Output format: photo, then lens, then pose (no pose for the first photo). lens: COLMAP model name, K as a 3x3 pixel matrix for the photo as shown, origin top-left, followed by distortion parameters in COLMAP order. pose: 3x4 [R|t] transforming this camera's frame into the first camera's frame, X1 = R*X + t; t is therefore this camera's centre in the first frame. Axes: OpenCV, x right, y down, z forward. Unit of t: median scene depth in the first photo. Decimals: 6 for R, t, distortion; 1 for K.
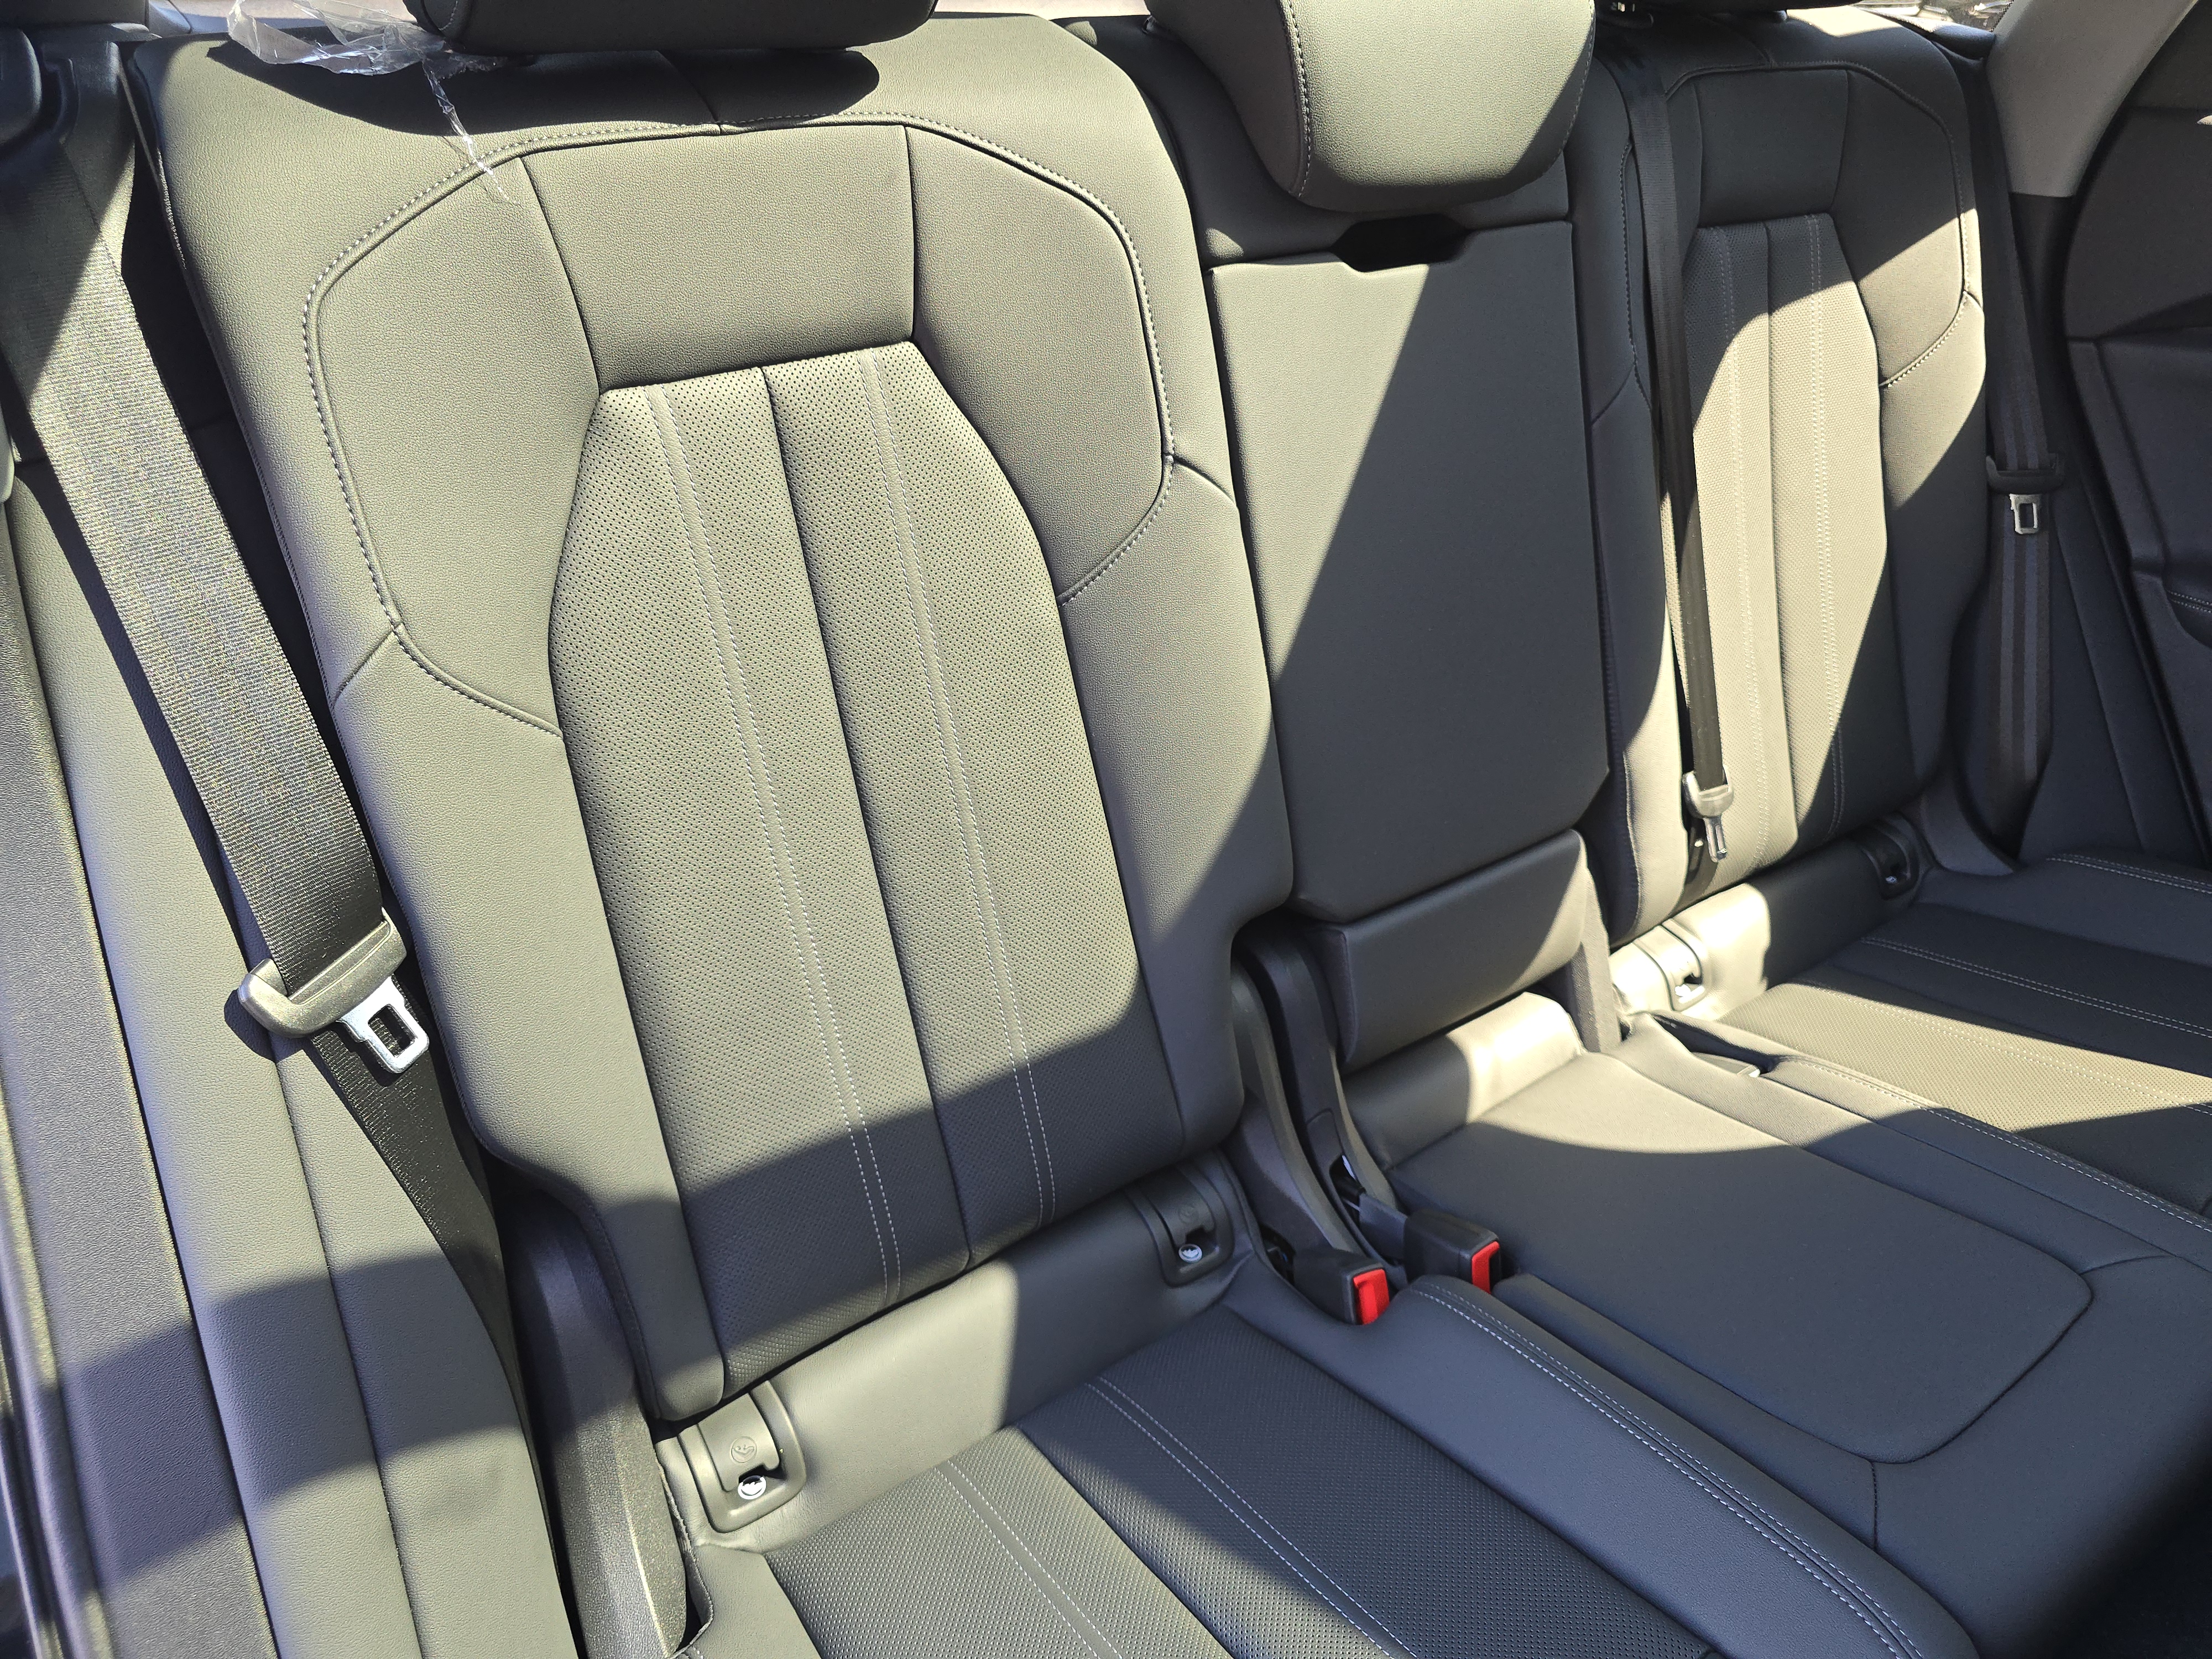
lens RADIAL K [[1505.0, 0, 1106.9], [0, 1505.0, 842.8], [0, 0, 1]] dist [0.024193, -0.004998]
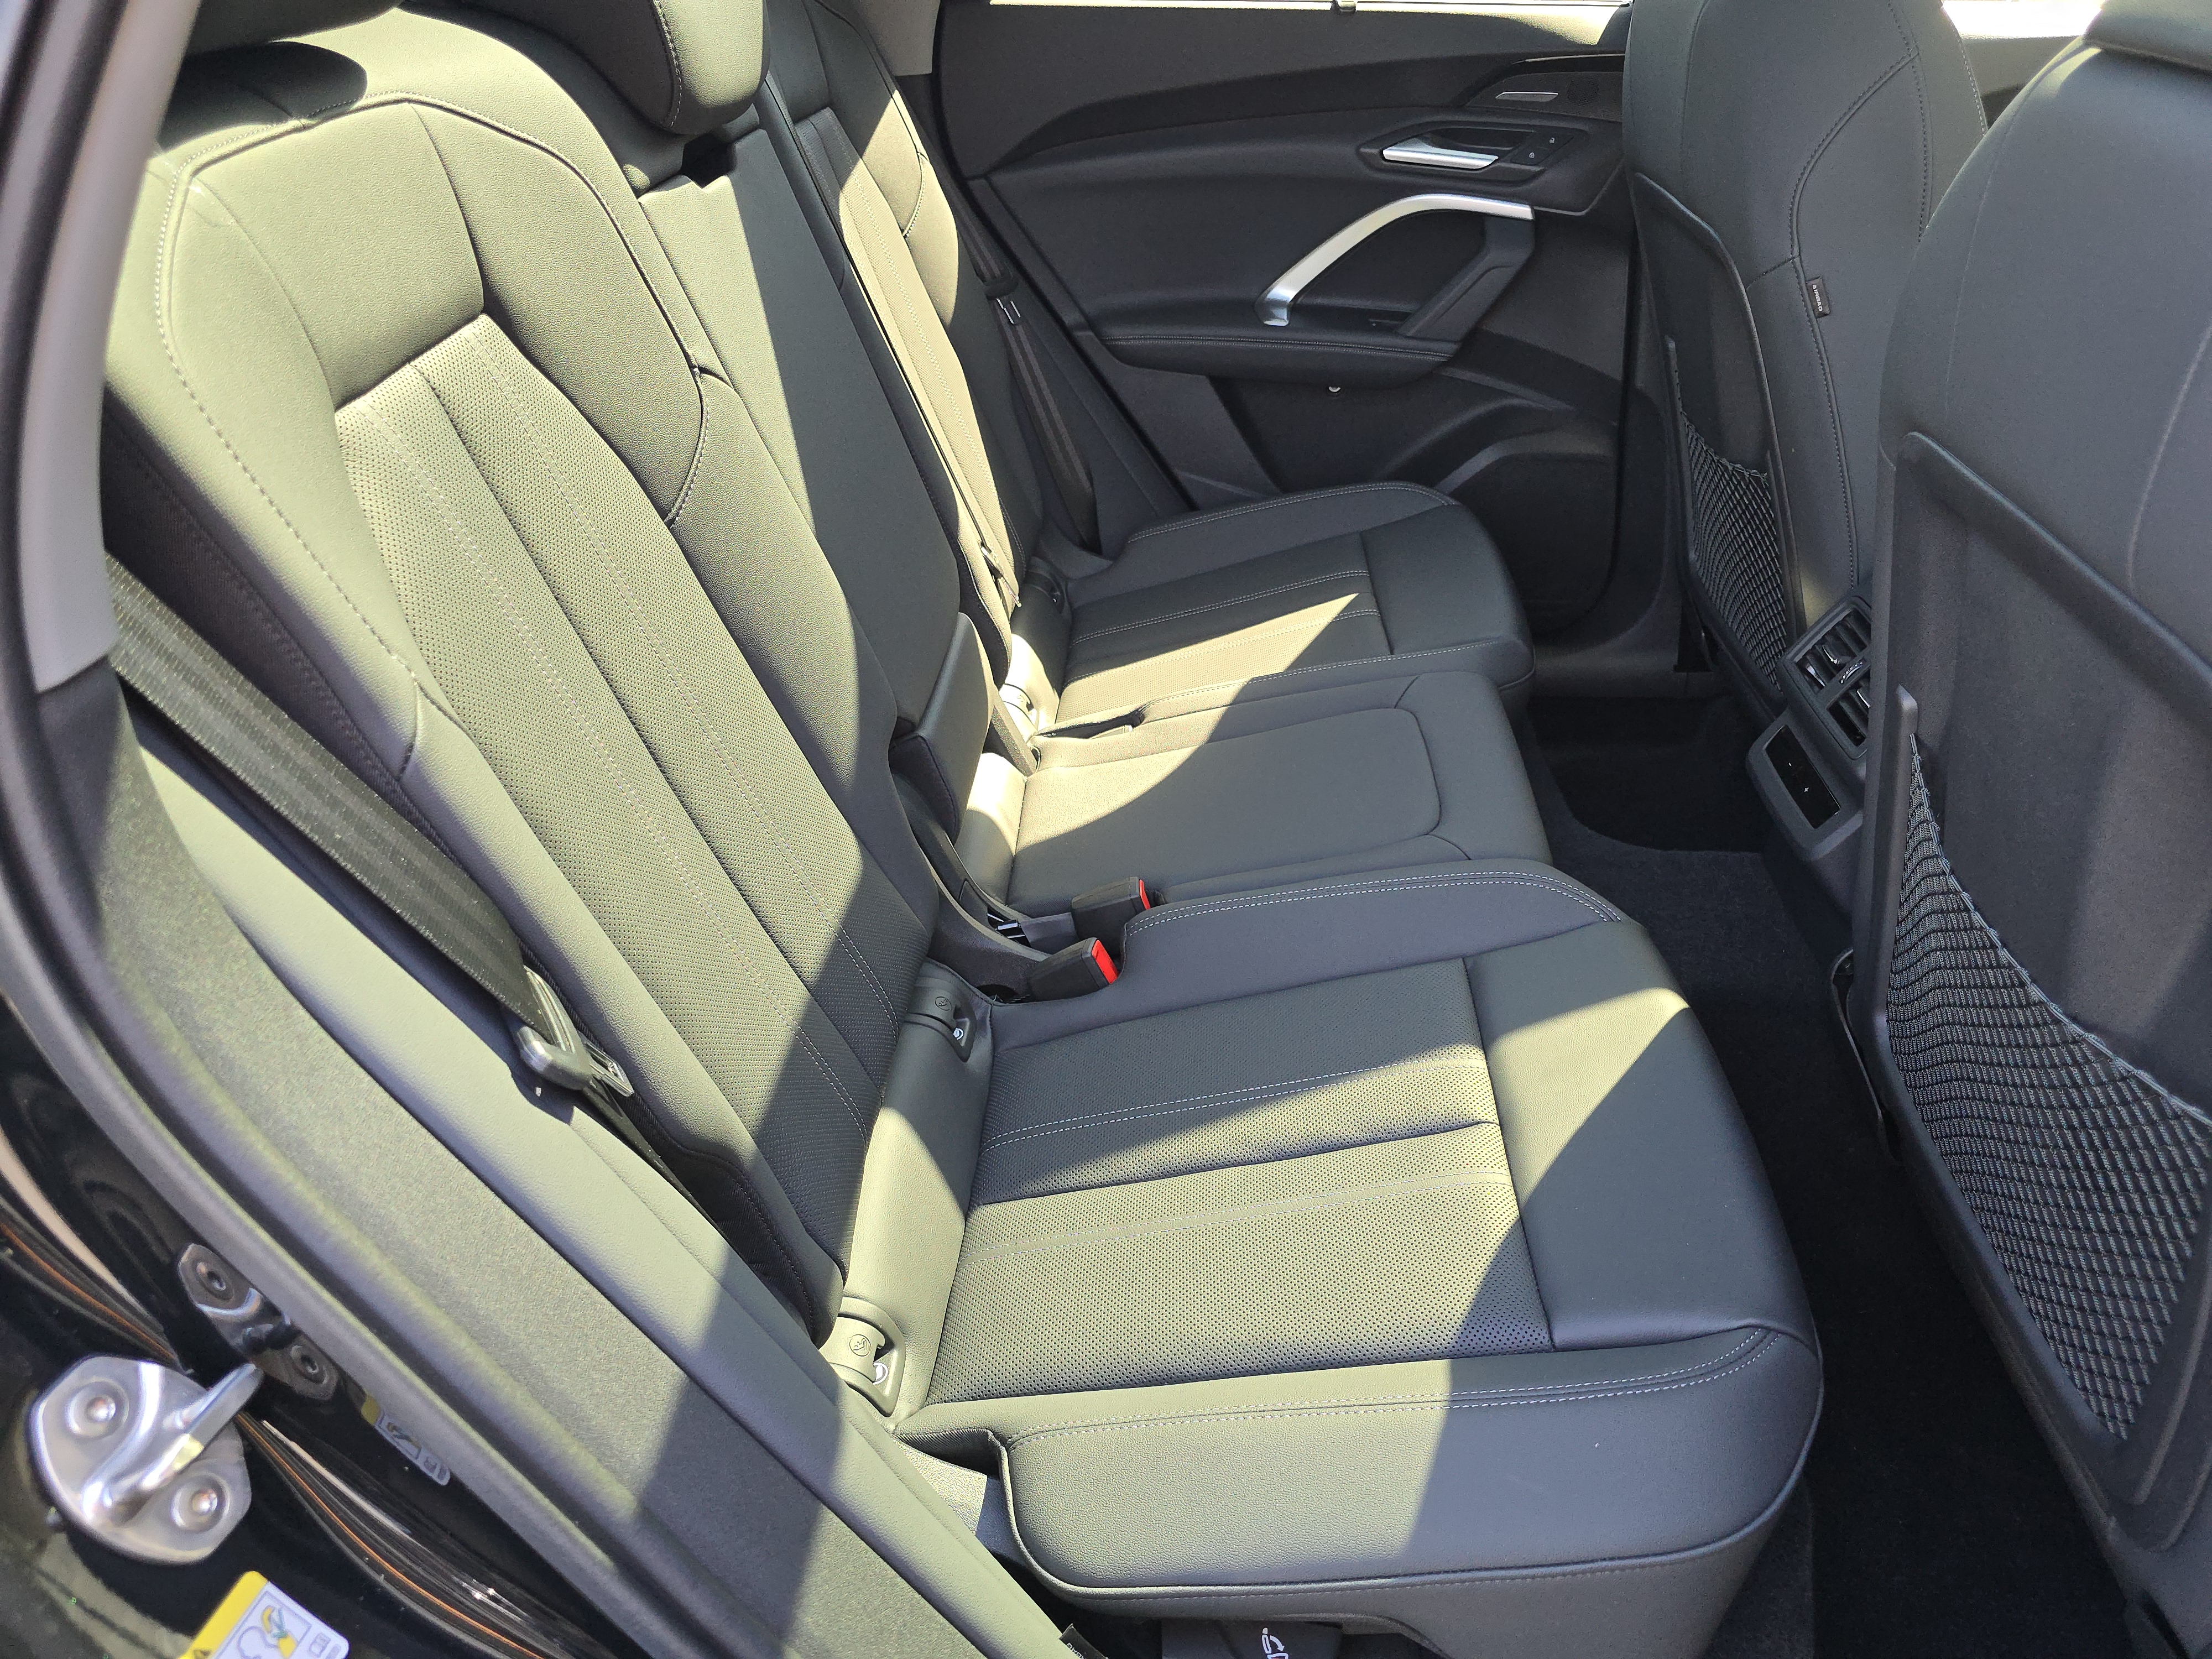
lens RADIAL K [[1524.7, 0, 1100.1], [0, 1524.7, 829.6], [0, 0, 1]] dist [0.044469, -0.052541]
pose [[0.627118, -0.451018, 0.635063, -0.542296], [0.453073, 0.874409, 0.173594, -0.017893], [-0.633599, 0.178866, 0.752701, 0.021671]]
